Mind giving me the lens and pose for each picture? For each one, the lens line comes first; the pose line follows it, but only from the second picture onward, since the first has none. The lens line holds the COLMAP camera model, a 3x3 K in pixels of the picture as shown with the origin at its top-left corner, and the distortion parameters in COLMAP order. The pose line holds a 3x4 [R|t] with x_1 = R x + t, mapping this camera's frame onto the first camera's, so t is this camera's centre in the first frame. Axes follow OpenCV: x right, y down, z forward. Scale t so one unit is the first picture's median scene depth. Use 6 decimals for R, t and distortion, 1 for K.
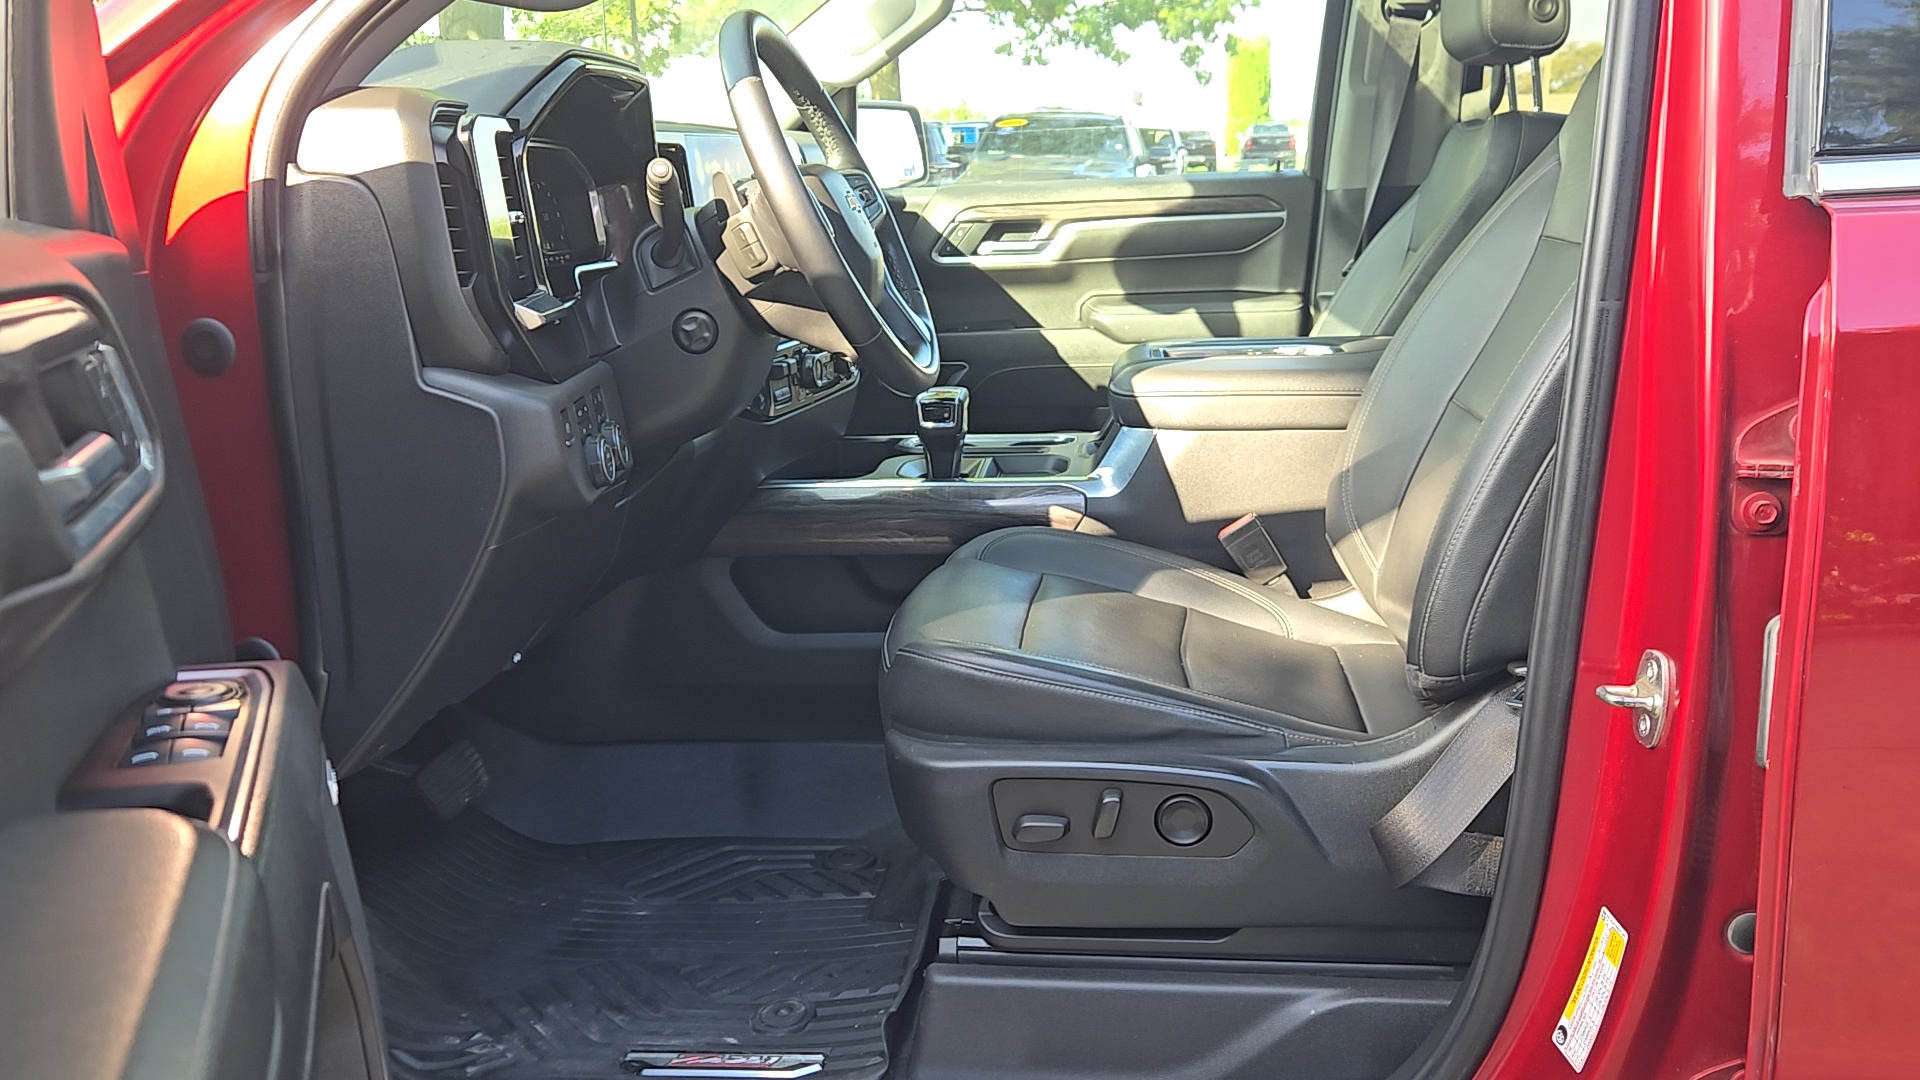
lens RADIAL K [[1597.7, 0, 953.7], [0, 1597.7, 537.0], [0, 0, 1]] dist [0.016848, -0.006413]
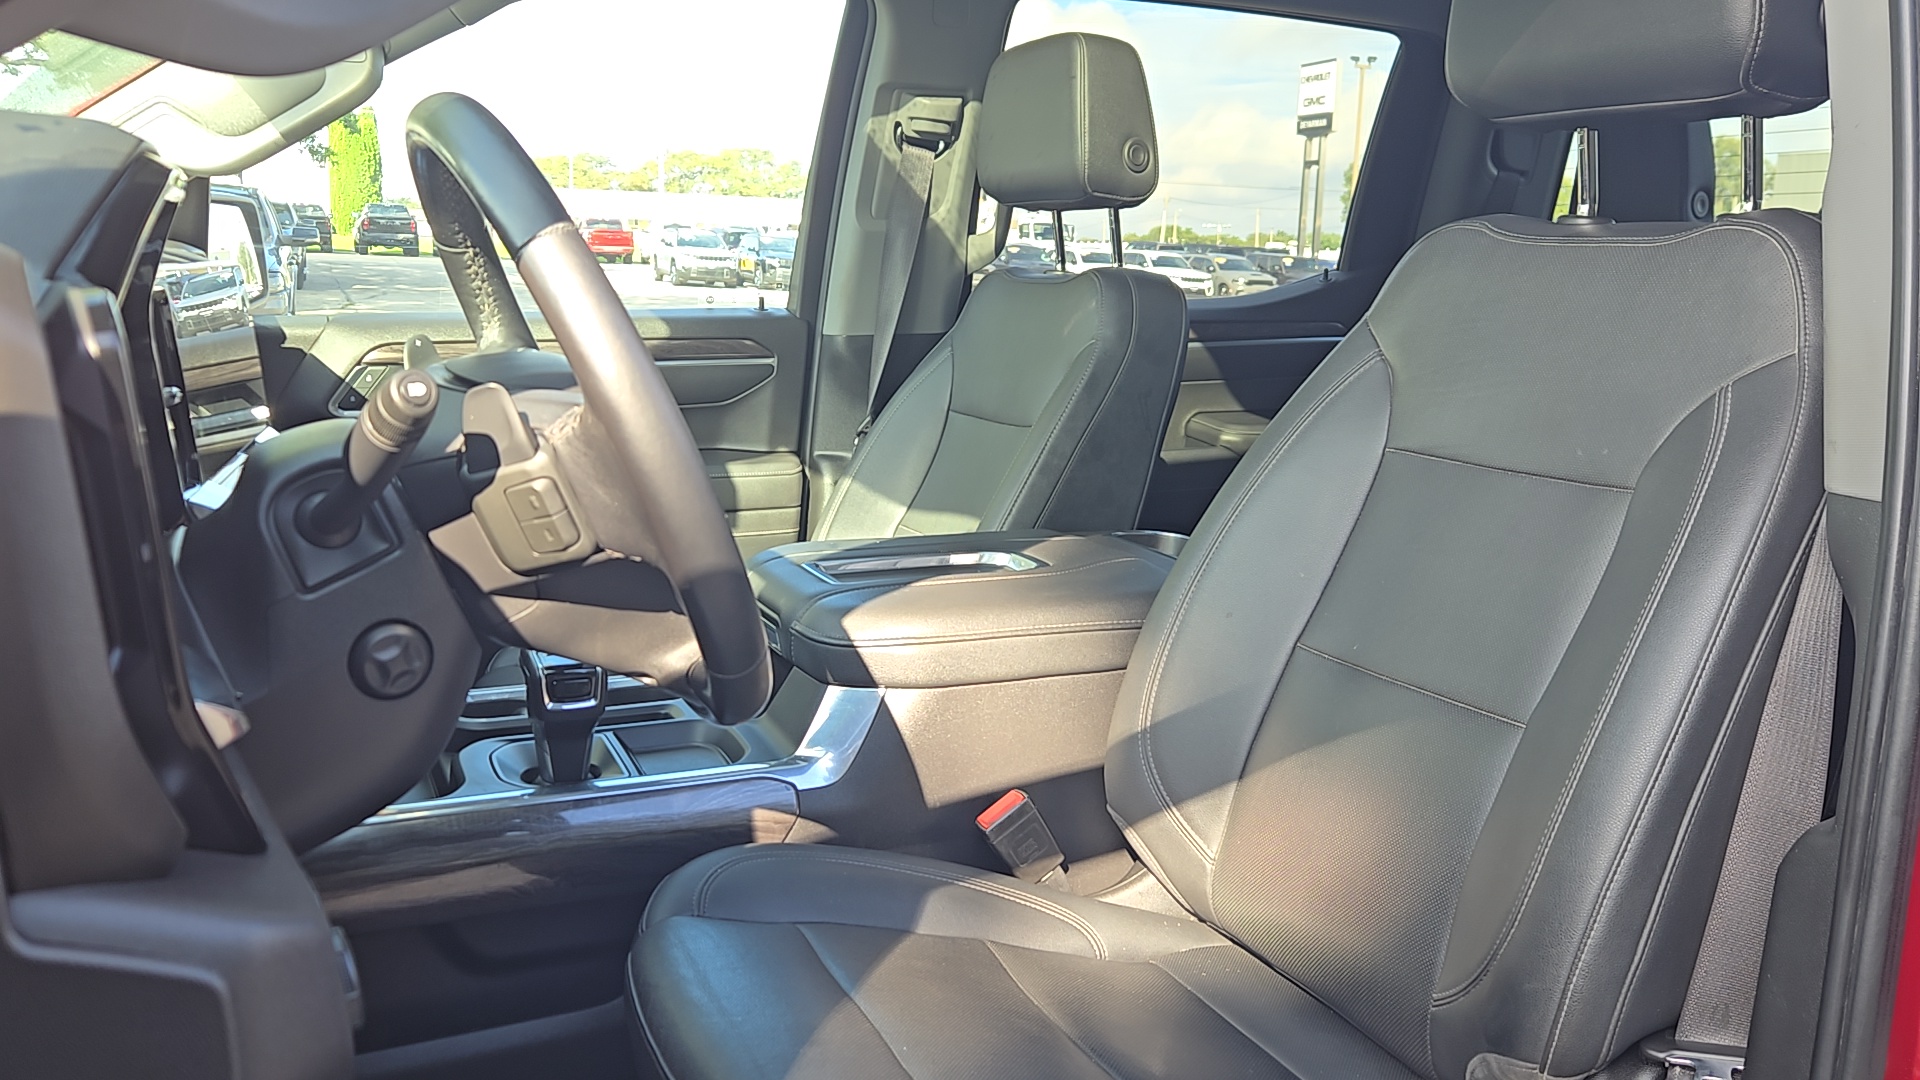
lens RADIAL K [[1597.7, 0, 953.7], [0, 1597.7, 537.0], [0, 0, 1]] dist [0.016848, -0.006413]
pose [[0.861370, -0.043670, 0.506098, -0.152155], [0.069715, 0.997033, -0.032622, -0.077932], [-0.503172, 0.063382, 0.861859, 0.238438]]
